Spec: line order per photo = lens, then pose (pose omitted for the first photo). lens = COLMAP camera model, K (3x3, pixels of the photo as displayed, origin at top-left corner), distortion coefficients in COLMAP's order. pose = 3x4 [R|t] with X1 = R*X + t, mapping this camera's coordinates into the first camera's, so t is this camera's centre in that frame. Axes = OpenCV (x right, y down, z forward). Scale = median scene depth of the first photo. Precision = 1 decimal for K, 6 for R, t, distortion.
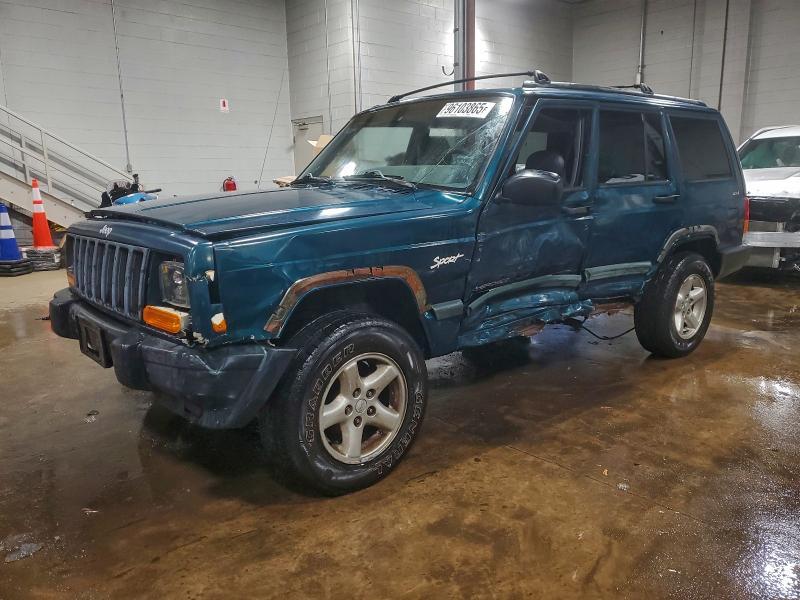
lens RADIAL K [[641.0, 0, 408.9], [0, 641.0, 300.0], [0, 0, 1]] dist [0.046515, -0.000277]
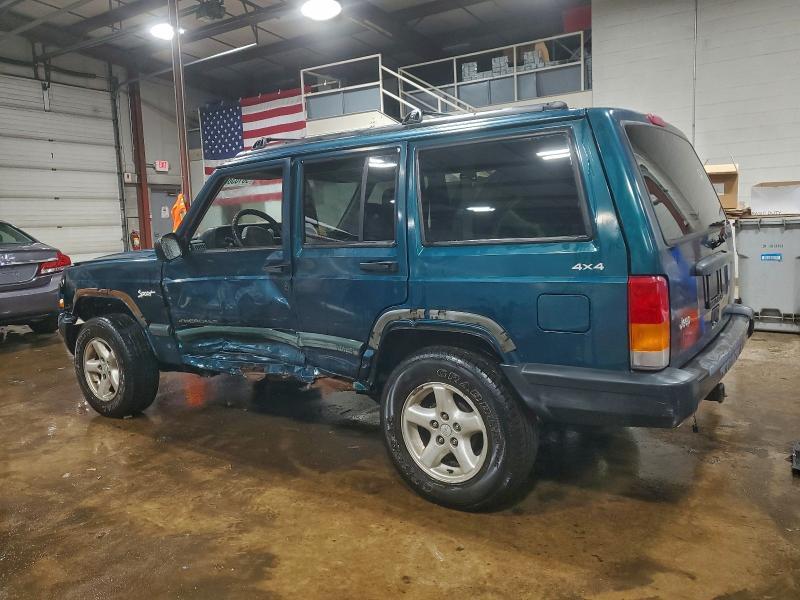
lens RADIAL K [[641.0, 0, 408.9], [0, 641.0, 300.0], [0, 0, 1]] dist [0.046515, -0.000277]
pose [[0.205367, 0.112017, -0.972253, 1.485466], [-0.153985, 0.984753, 0.080931, -0.238274], [0.966495, 0.133092, 0.219485, 1.155276]]
